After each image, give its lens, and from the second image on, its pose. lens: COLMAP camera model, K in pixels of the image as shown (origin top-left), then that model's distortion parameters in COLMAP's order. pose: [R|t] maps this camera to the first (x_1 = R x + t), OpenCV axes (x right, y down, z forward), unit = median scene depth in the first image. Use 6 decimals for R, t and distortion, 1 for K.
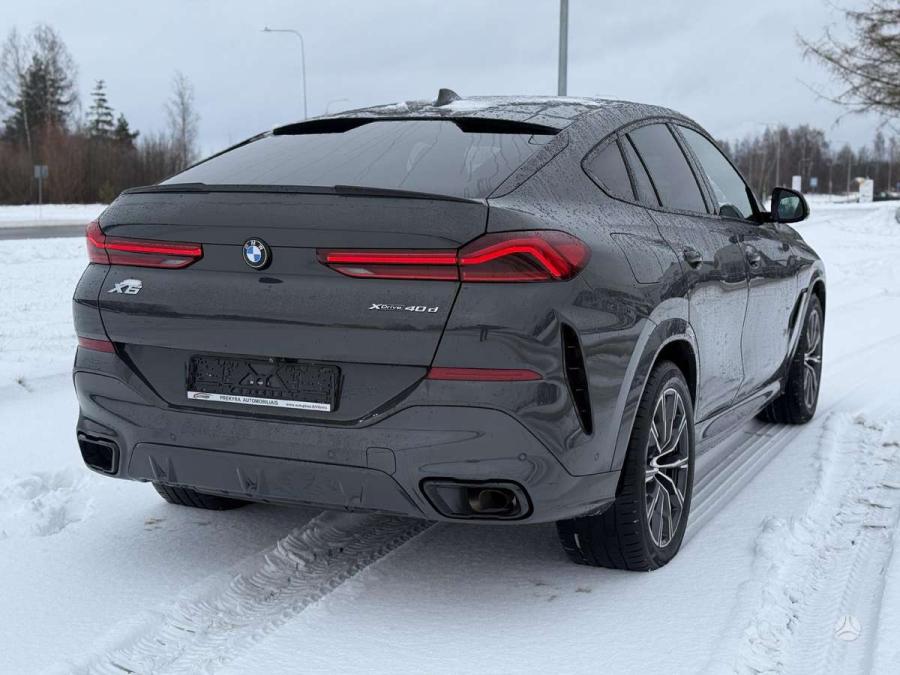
lens RADIAL K [[1251.0, 0, 466.4], [0, 1251.0, 340.7], [0, 0, 1]] dist [0.113179, 0.000000]
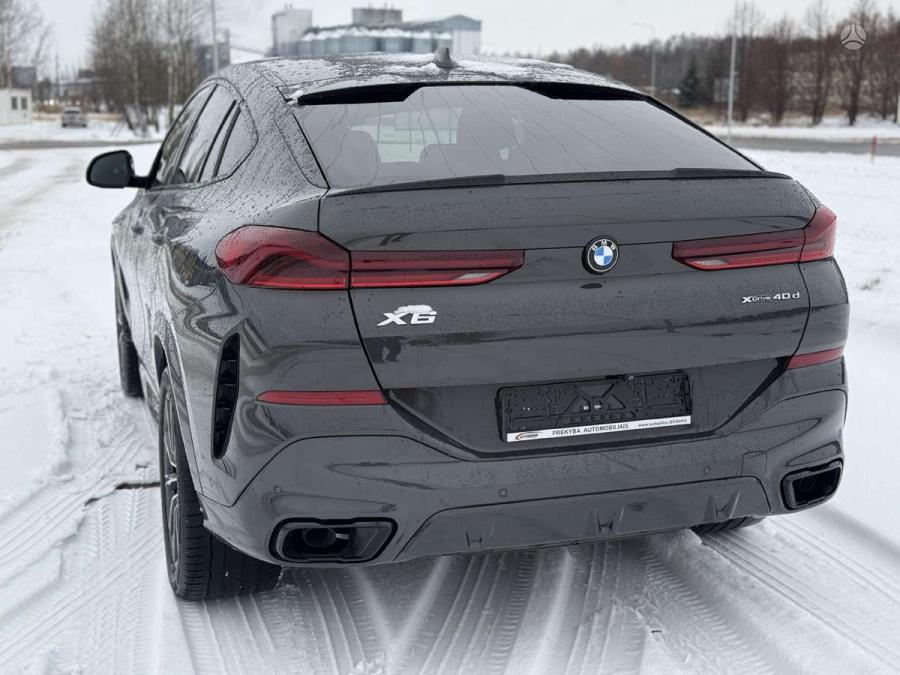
lens RADIAL K [[1251.0, 0, 450.6], [0, 1251.0, 339.7], [0, 0, 1]] dist [0.113179, 0.000000]
pose [[0.738049, -0.141056, 0.659838, -0.702085], [0.108249, 0.989991, 0.090554, -0.087587], [-0.666007, 0.004594, 0.745931, 0.387412]]
